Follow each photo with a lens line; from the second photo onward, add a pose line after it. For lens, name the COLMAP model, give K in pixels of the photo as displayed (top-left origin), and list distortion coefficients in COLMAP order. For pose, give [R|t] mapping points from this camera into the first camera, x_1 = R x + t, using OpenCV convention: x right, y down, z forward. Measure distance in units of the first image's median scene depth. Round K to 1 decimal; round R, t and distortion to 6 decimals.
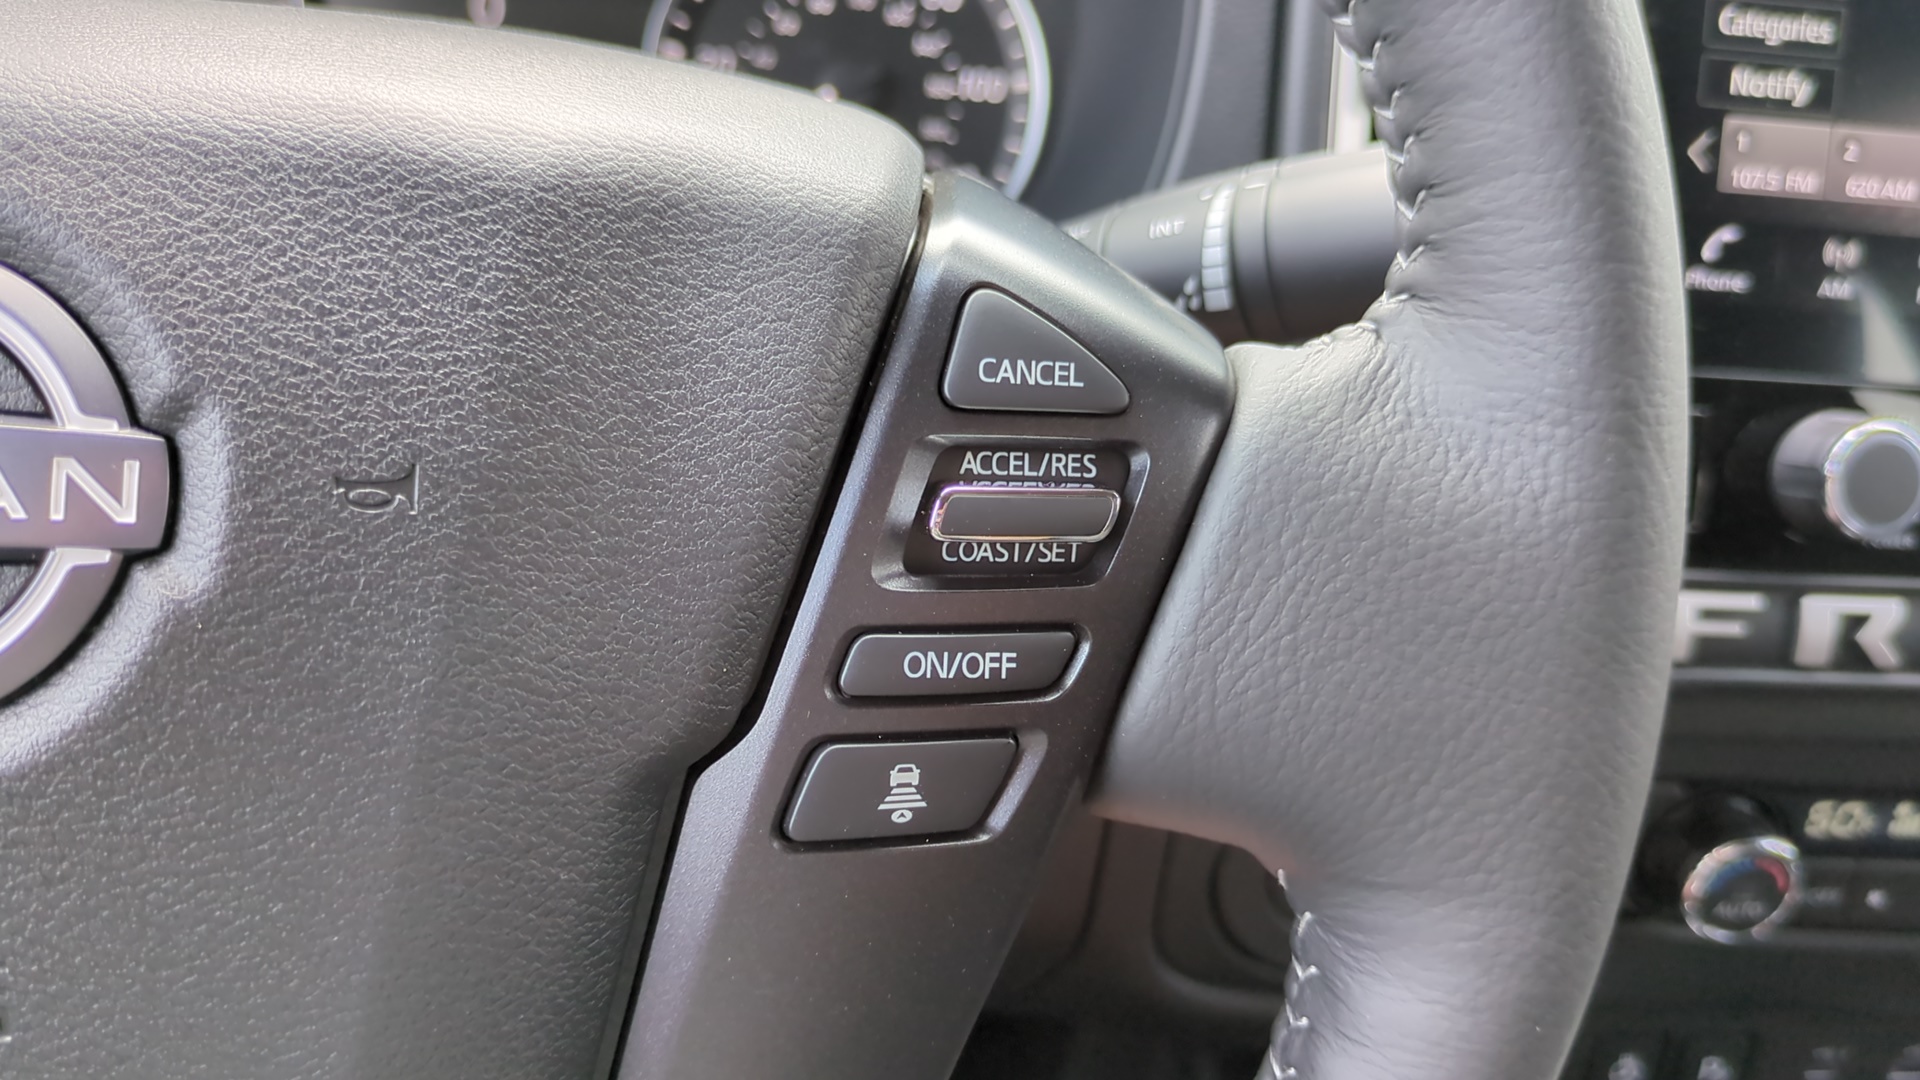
lens RADIAL K [[1674.0, 0, 960.0], [0, 1674.0, 540.0], [0, 0, 1]] dist [0.050172, -0.122664]
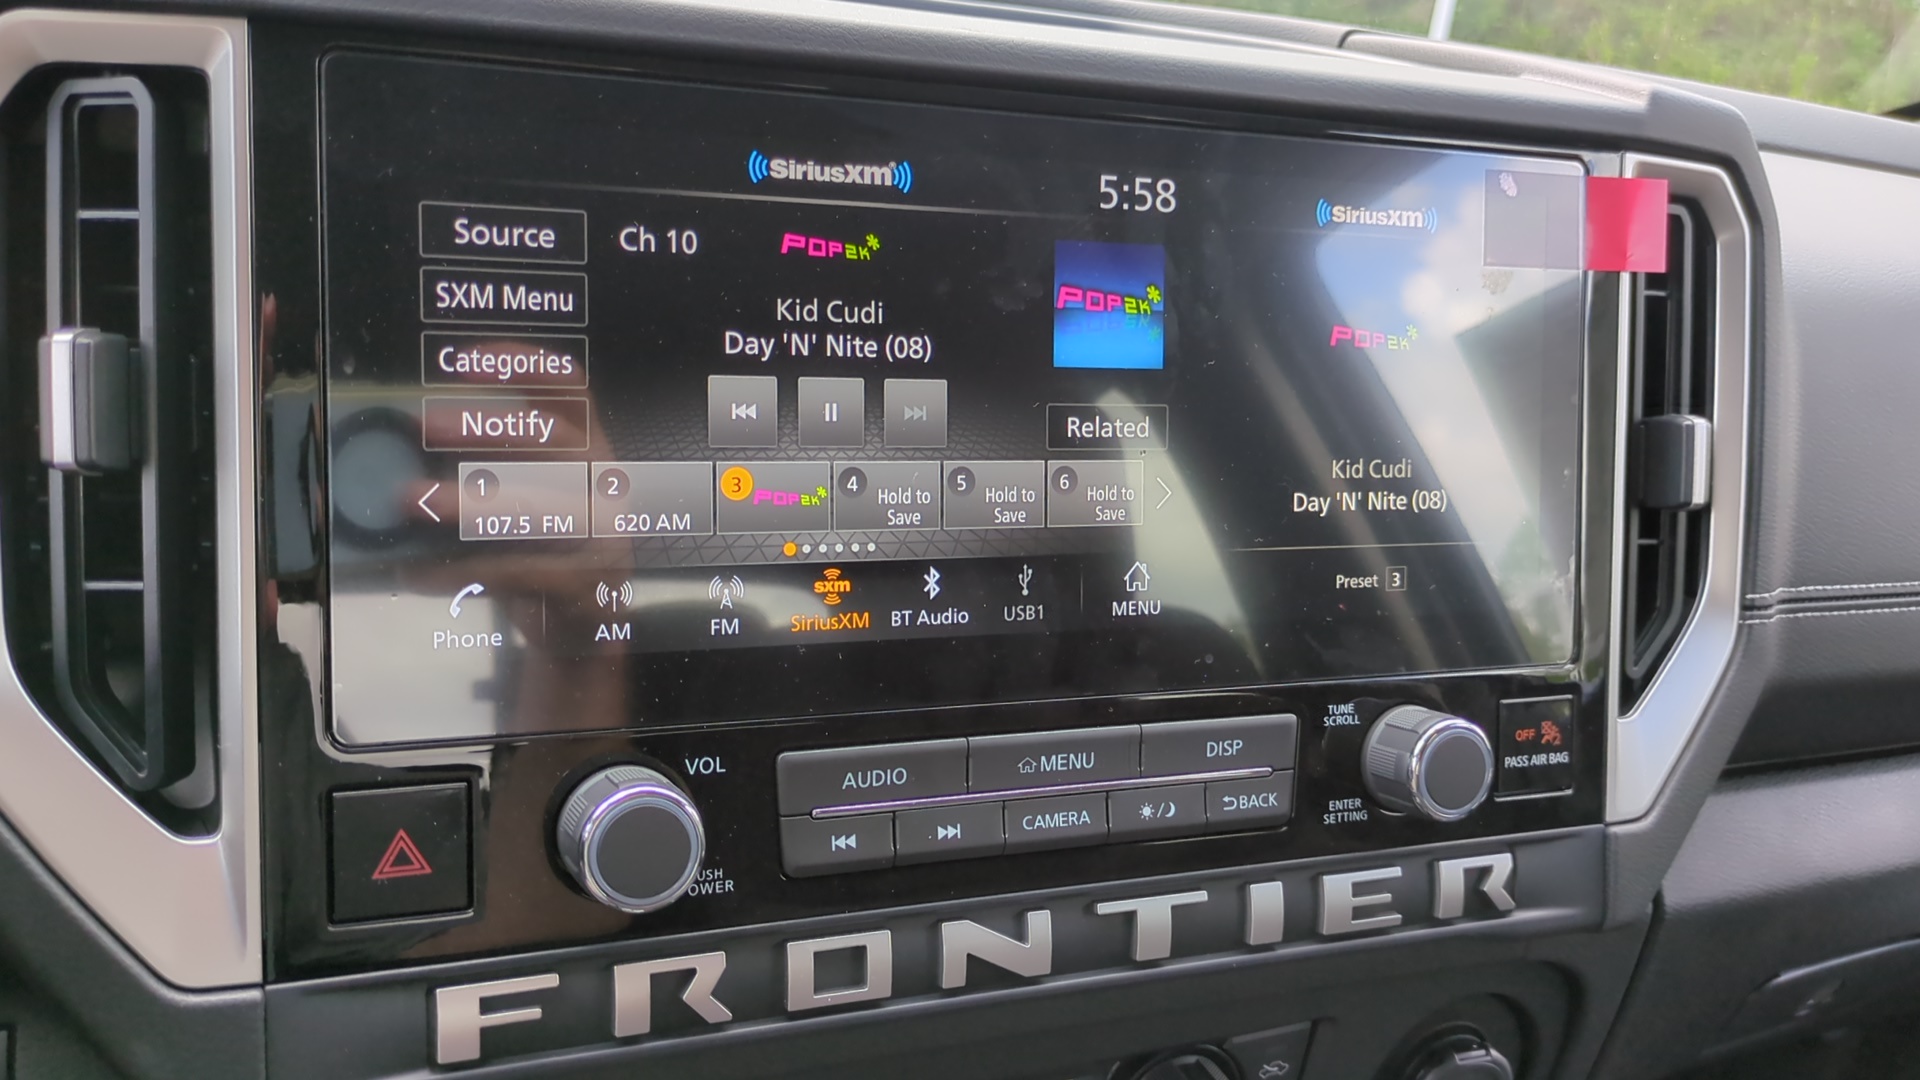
lens RADIAL K [[1674.0, 0, 960.0], [0, 1674.0, 540.0], [0, 0, 1]] dist [0.050172, -0.122664]
pose [[0.955679, -0.070254, 0.285906, 0.878551], [0.084987, 0.995601, -0.039437, -0.291919], [-0.281878, 0.061987, 0.957446, 0.101702]]
